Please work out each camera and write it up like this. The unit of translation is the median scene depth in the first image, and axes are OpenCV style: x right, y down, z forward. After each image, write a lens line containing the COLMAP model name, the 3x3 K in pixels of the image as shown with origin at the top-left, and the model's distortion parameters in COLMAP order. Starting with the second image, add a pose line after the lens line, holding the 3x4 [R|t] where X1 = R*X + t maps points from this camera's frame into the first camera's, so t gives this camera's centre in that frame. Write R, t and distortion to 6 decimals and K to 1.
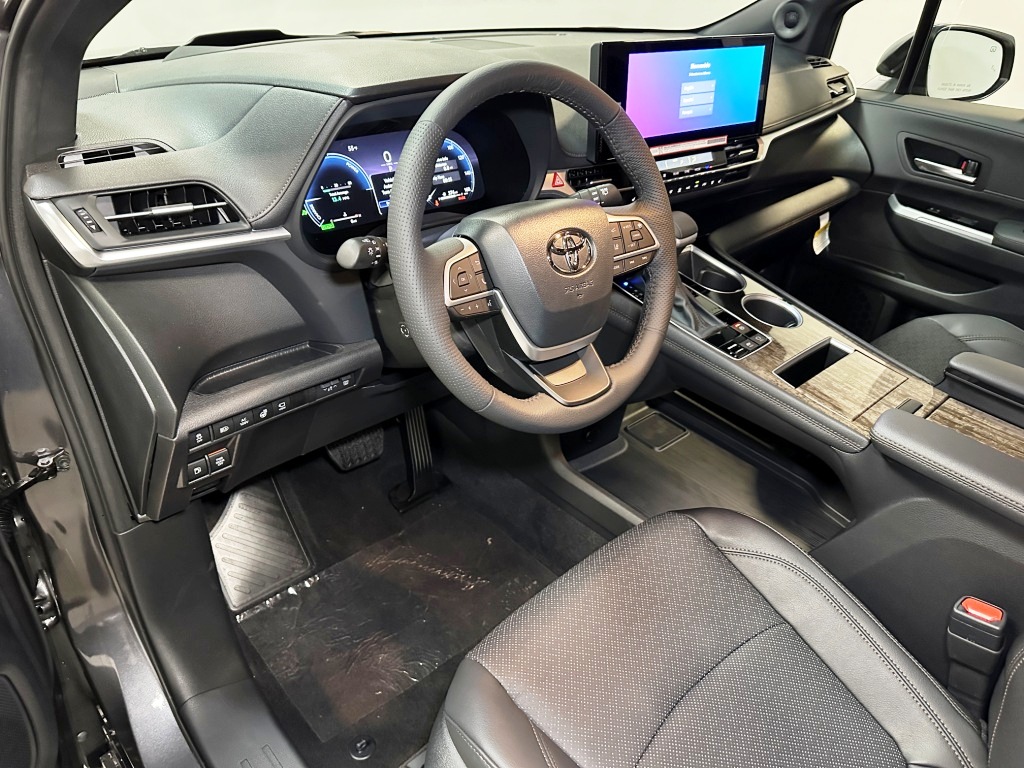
lens RADIAL K [[709.9, 0, 487.5], [0, 709.9, 389.4], [0, 0, 1]] dist [0.042217, -0.045423]
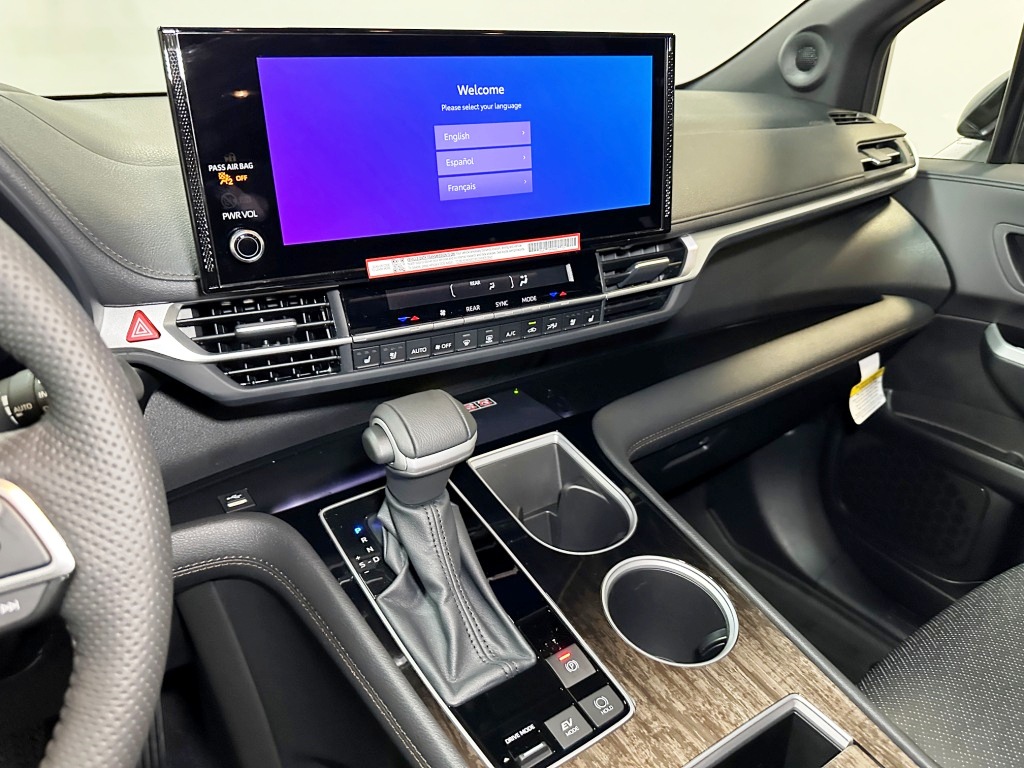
lens RADIAL K [[709.9, 0, 505.7], [0, 709.9, 382.8], [0, 0, 1]] dist [0.042217, -0.045423]
pose [[0.990593, 0.019615, -0.135427, 0.402179], [-0.037589, 0.990607, -0.131469, -0.213222], [0.131576, 0.135323, 0.982026, 0.600401]]
